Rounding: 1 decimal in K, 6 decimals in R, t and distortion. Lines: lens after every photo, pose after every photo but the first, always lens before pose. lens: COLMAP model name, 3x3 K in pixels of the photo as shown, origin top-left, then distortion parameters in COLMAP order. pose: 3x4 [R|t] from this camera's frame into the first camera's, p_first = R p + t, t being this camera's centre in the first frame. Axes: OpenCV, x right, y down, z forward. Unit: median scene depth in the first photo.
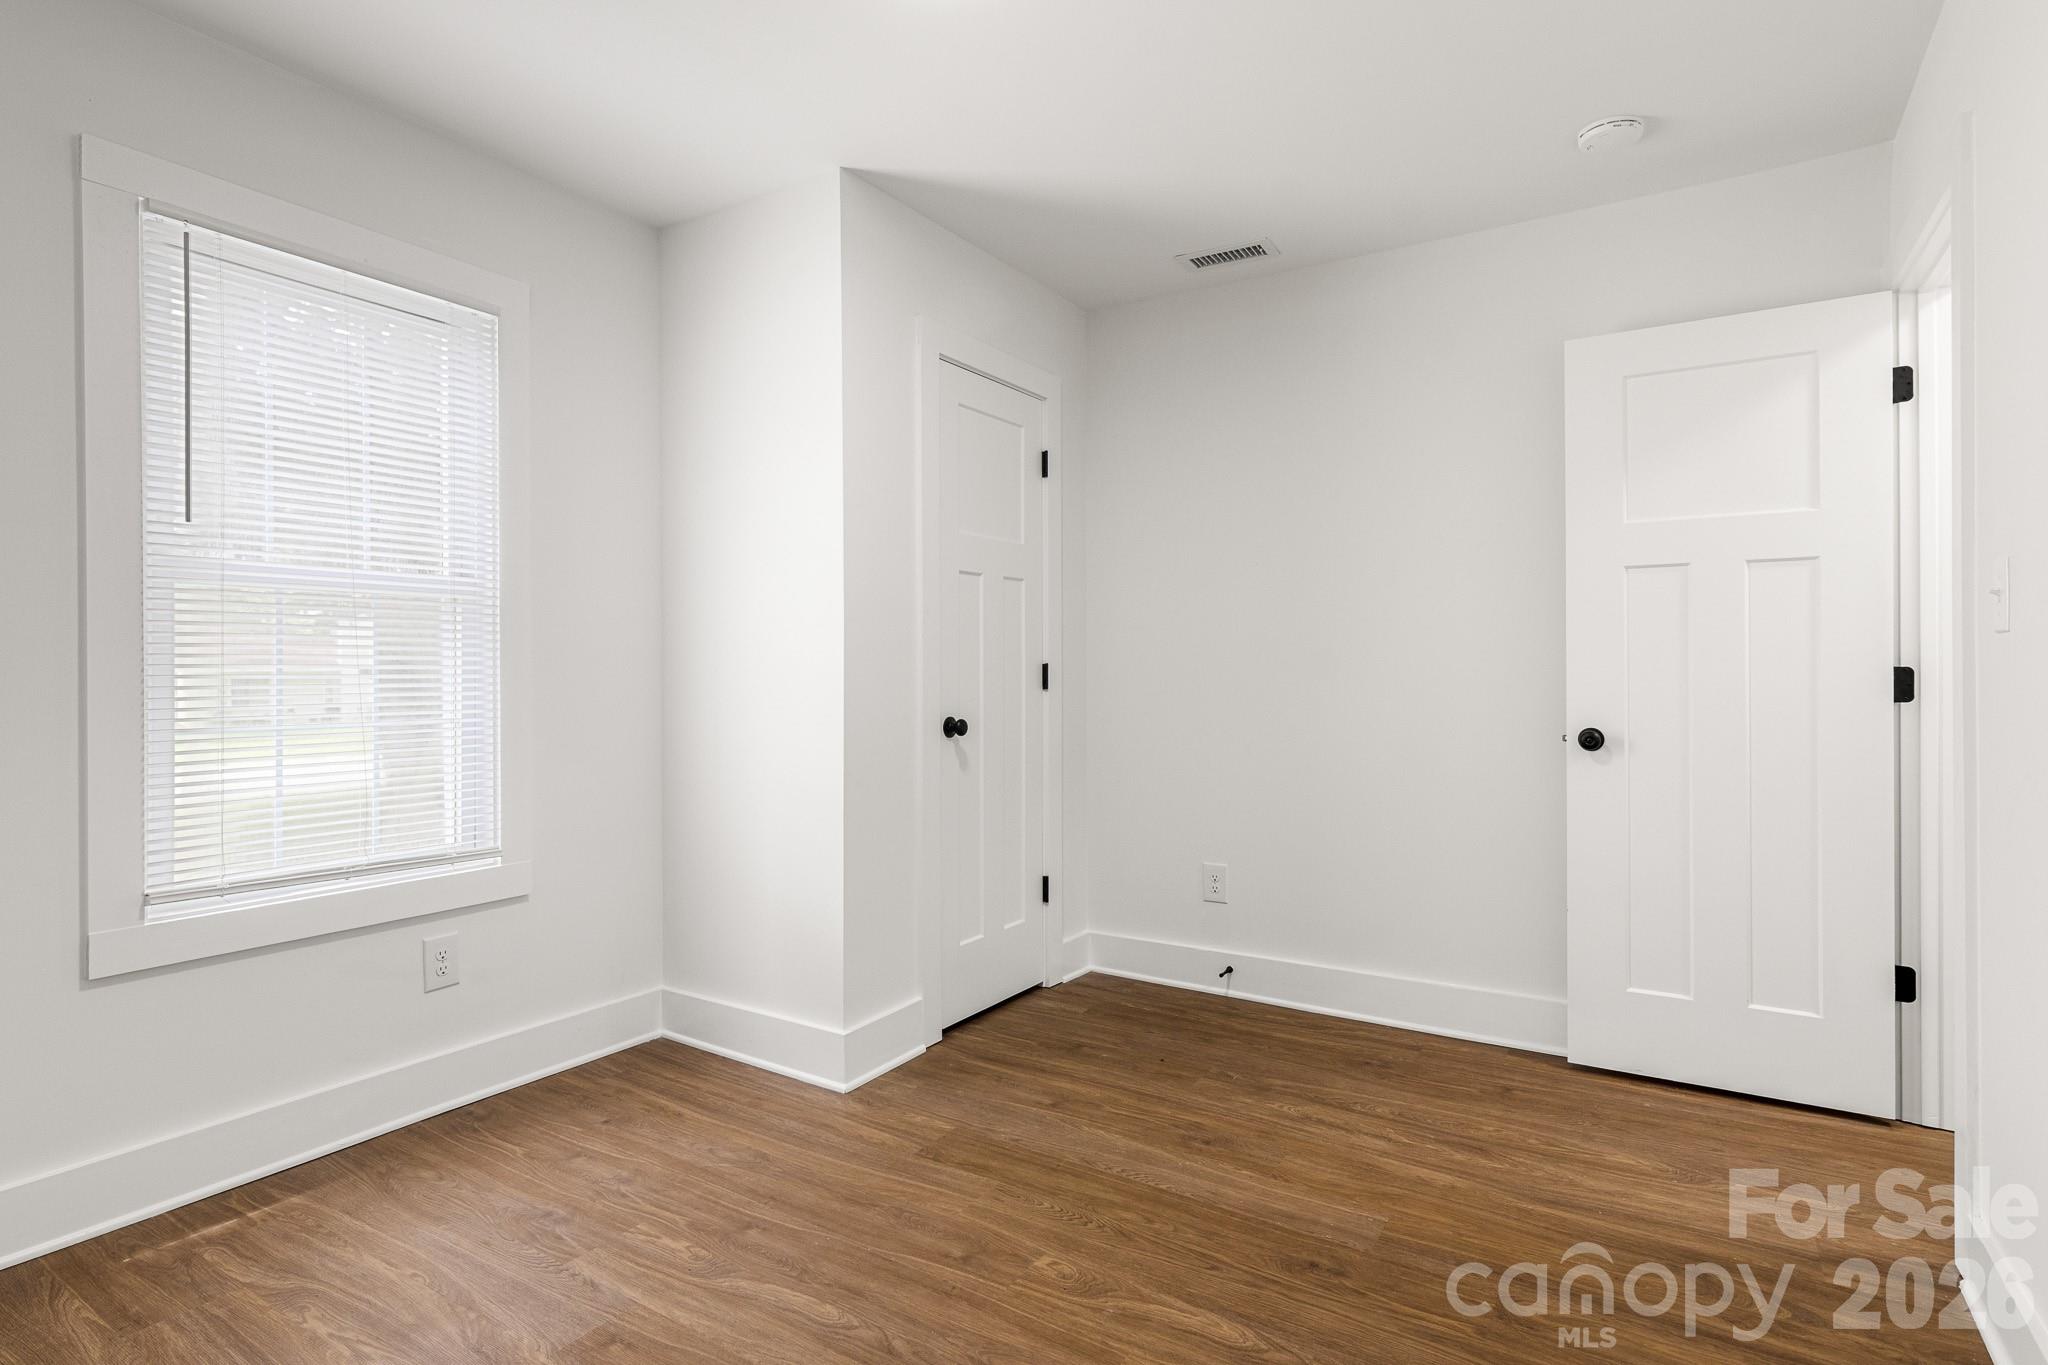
lens RADIAL K [[1030.2, 0, 1018.9], [0, 1030.2, 664.5], [0, 0, 1]] dist [-0.003260, -0.000480]
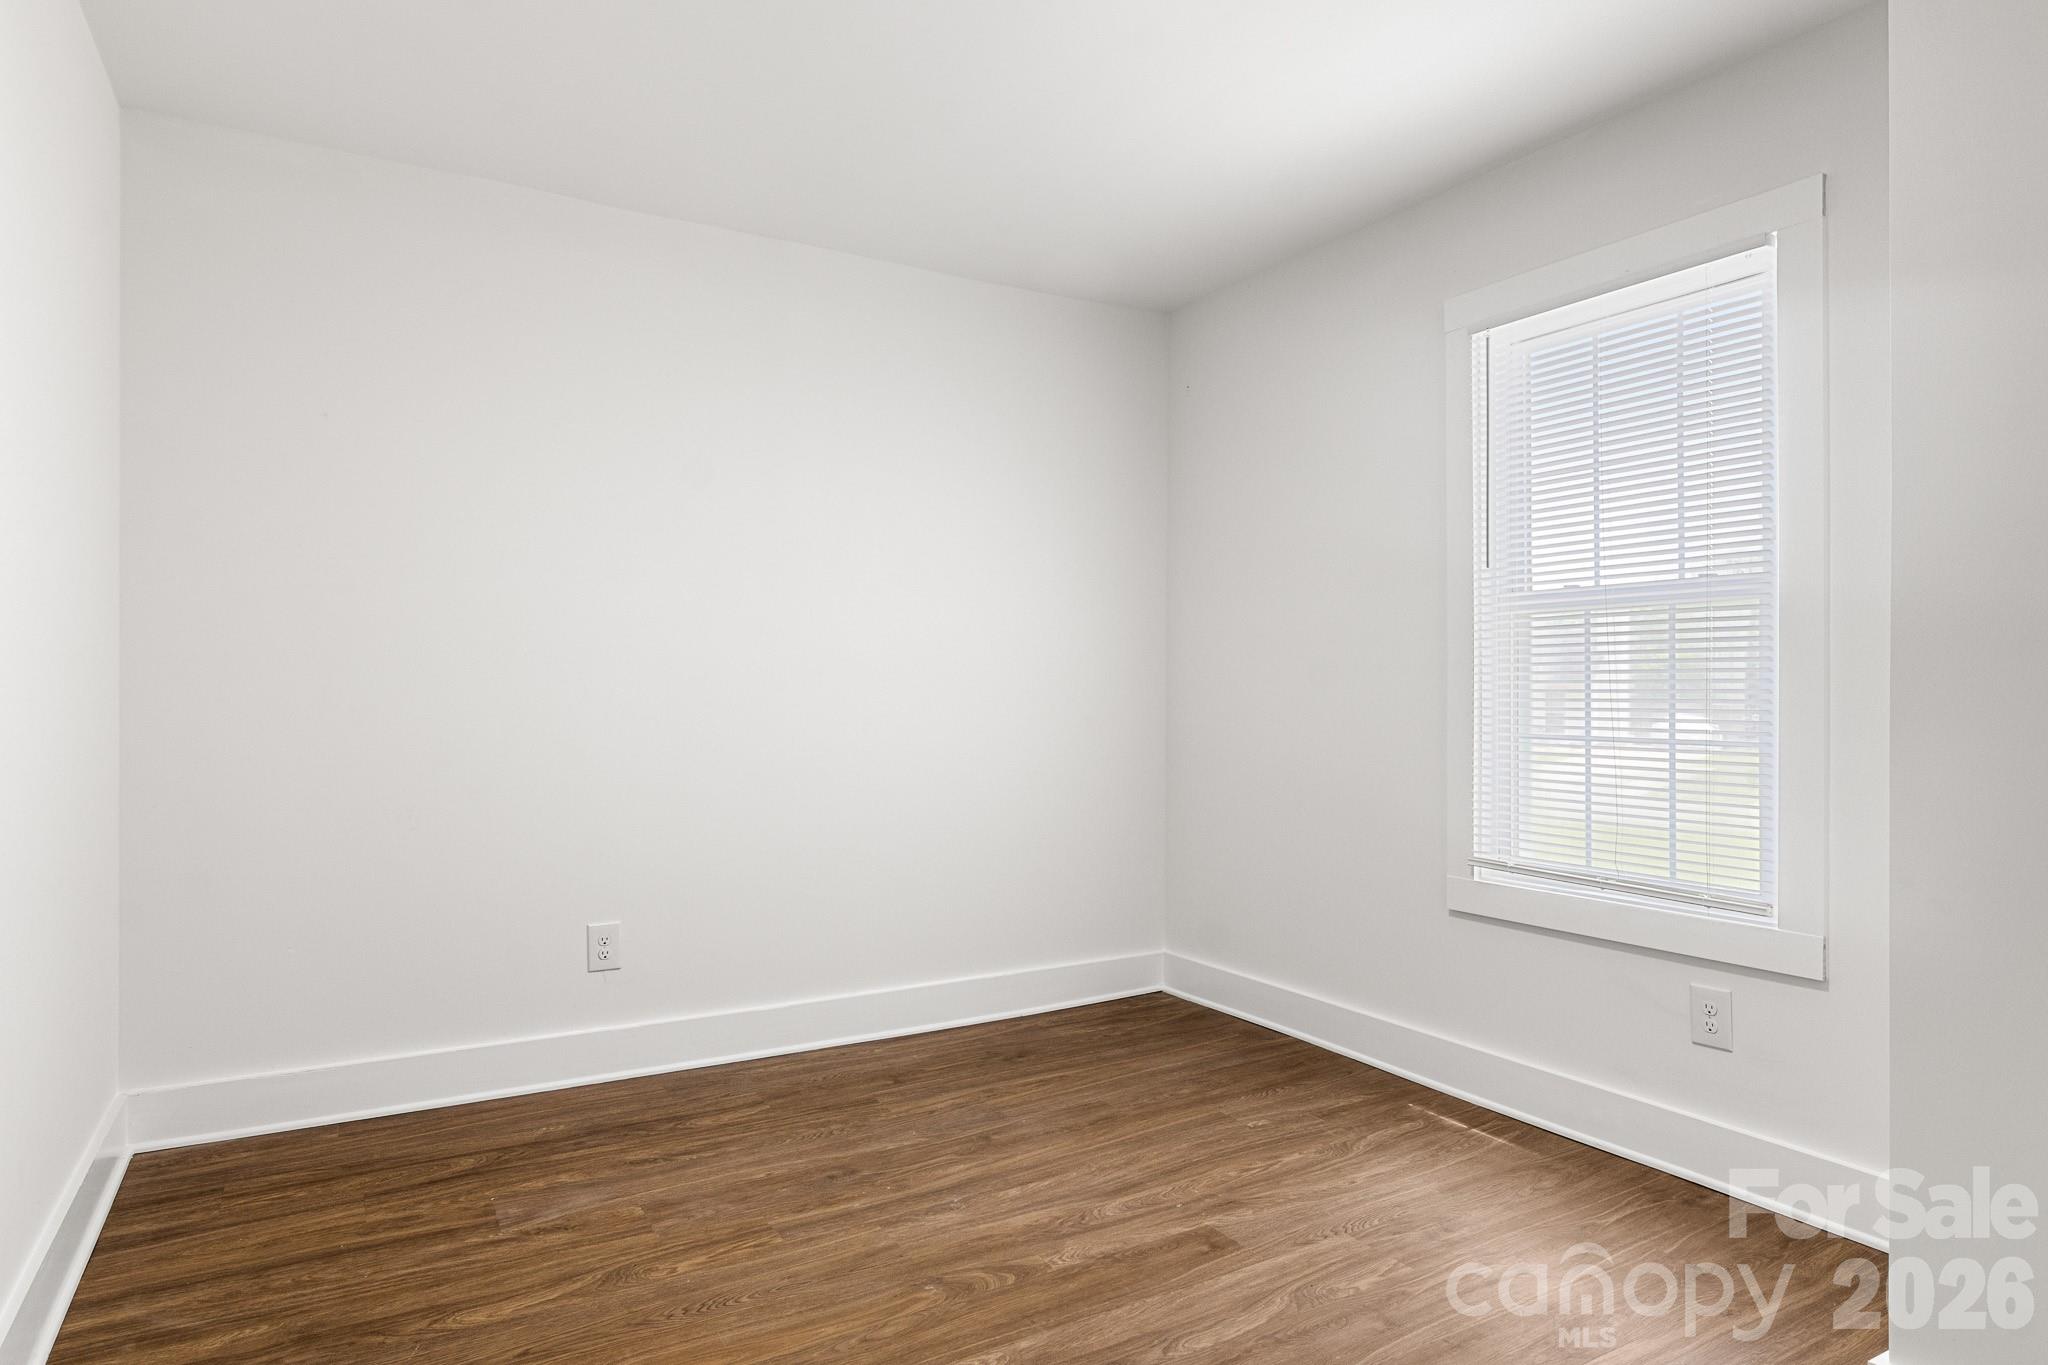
lens RADIAL K [[1216.7, 0, 1020.7], [0, 1216.7, 673.5], [0, 0, 1]] dist [-0.003862, -0.000328]
pose [[-0.458592, -0.005499, -0.888630, 0.825084], [0.008739, 0.999905, -0.010697, 0.001715], [0.888604, -0.012671, -0.458500, 1.241067]]
